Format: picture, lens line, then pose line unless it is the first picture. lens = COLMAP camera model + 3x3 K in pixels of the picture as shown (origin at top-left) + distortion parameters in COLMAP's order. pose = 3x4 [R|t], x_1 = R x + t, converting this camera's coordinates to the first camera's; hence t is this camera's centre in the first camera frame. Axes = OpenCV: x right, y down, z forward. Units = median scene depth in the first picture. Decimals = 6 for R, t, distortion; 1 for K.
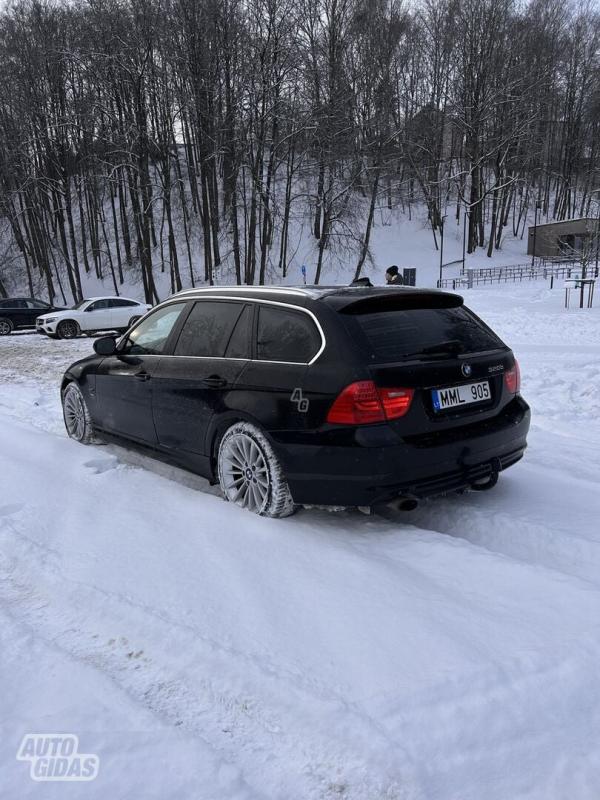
lens RADIAL K [[631.8, 0, 300.0], [0, 631.8, 400.0], [0, 0, 1]] dist [0.018670, -0.003596]
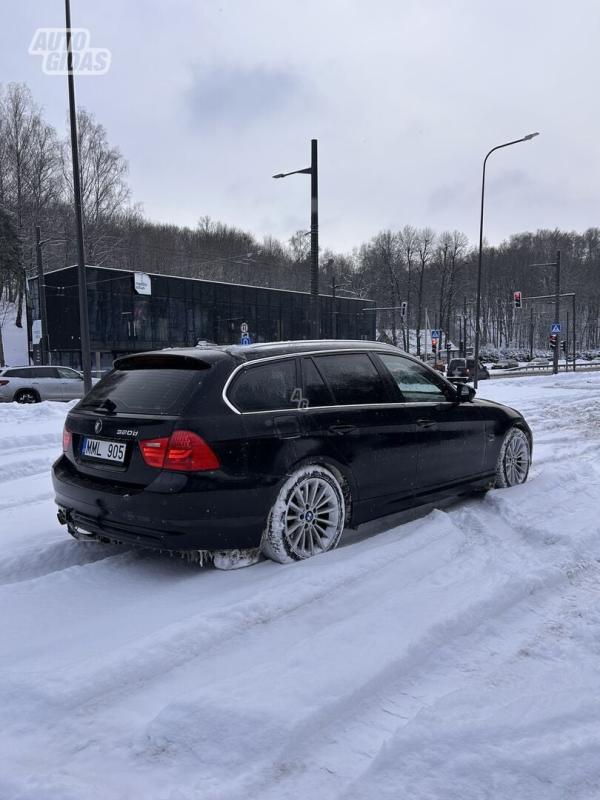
lens RADIAL K [[631.8, 0, 300.0], [0, 631.8, 400.0], [0, 0, 1]] dist [0.018670, -0.003596]
pose [[0.089919, 0.082392, -0.992535, 1.359216], [-0.138308, 0.987949, 0.069481, -0.213998], [0.986299, 0.131028, 0.100231, 1.222977]]
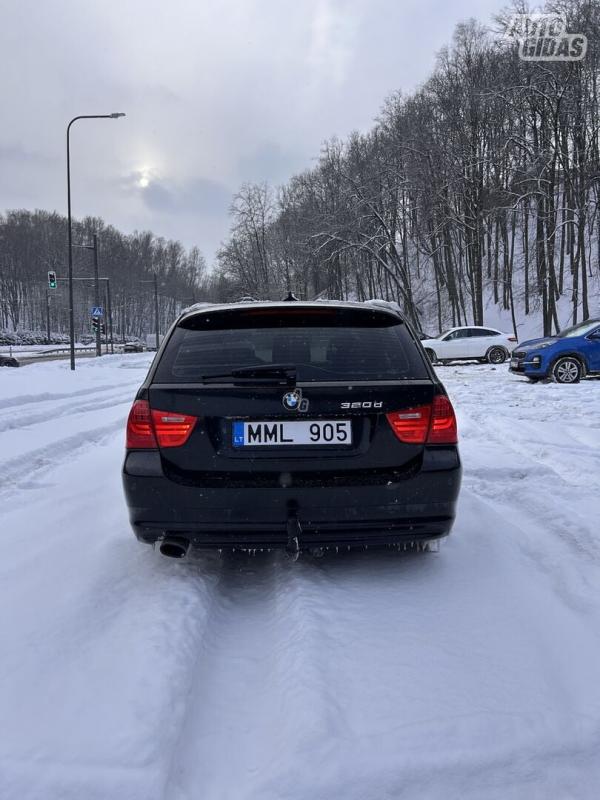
lens RADIAL K [[631.8, 0, 300.0], [0, 631.8, 400.0], [0, 0, 1]] dist [0.018670, -0.003596]
pose [[0.773862, 0.078113, -0.628518, 0.763017], [-0.109532, 0.993919, -0.011336, -0.041451], [0.623811, 0.077615, 0.777712, 0.394823]]
